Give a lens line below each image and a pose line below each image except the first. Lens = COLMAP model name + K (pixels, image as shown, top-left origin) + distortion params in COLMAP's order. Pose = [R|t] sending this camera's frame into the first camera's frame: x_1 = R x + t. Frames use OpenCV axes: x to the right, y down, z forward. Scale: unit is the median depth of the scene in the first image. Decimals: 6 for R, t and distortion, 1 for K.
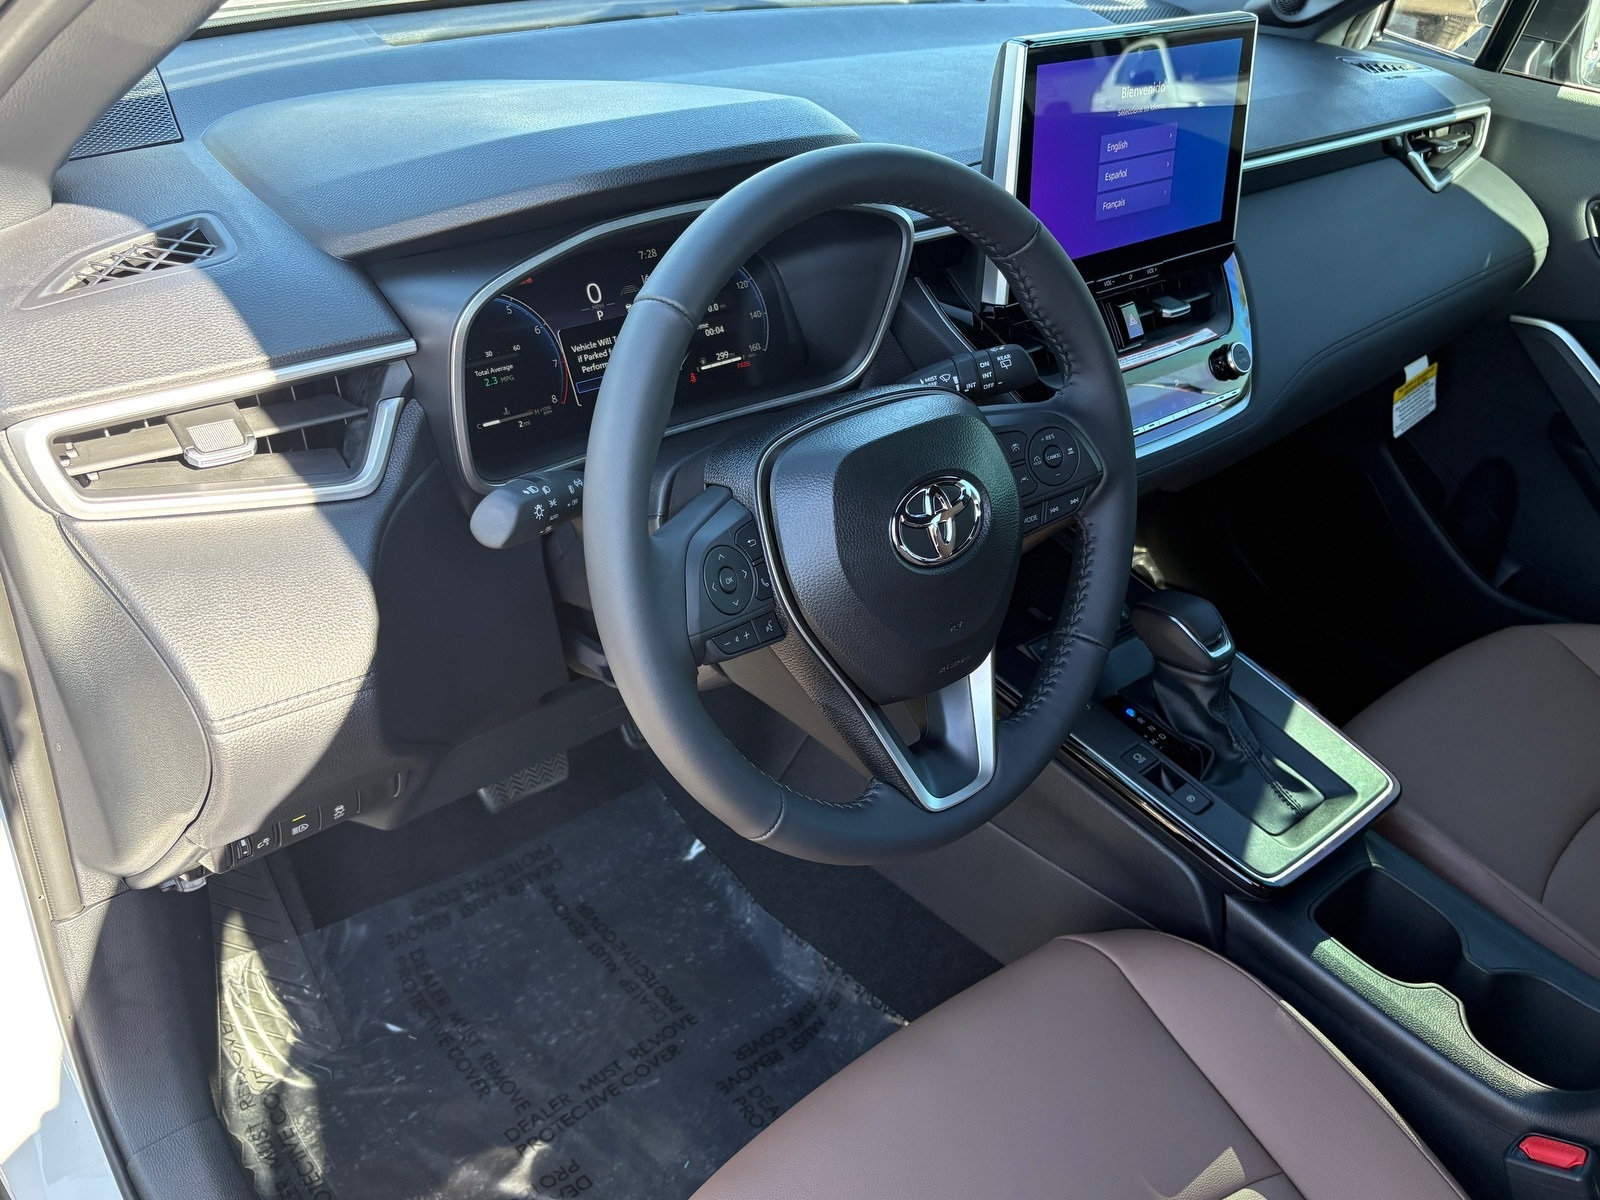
lens RADIAL K [[1376.1, 0, 800.0], [0, 1376.1, 600.0], [0, 0, 1]] dist [0.029988, -0.057609]
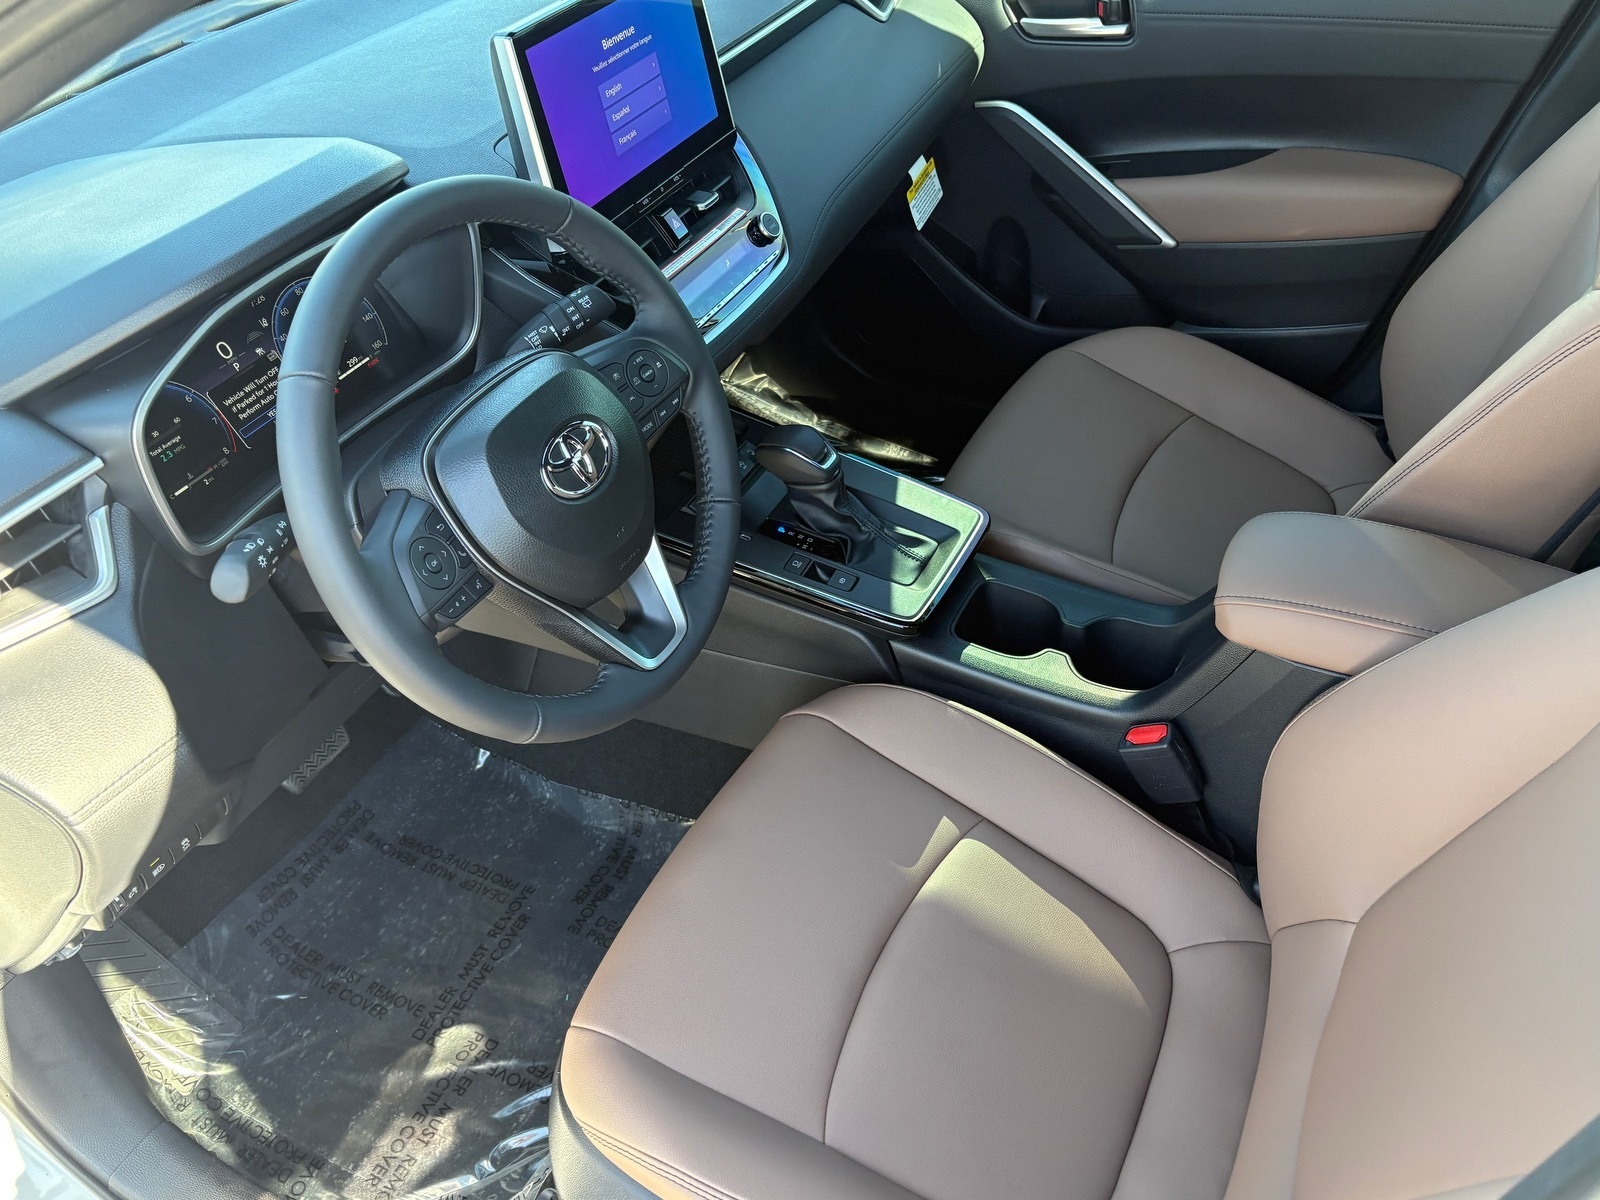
lens RADIAL K [[1292.7, 0, 800.0], [0, 1292.7, 600.0], [0, 0, 1]] dist [0.040374, -0.060576]
pose [[0.918892, -0.345606, 0.190248, 0.011800], [0.319208, 0.934715, 0.156251, -0.039782], [-0.231829, -0.082849, 0.969222, -0.157358]]
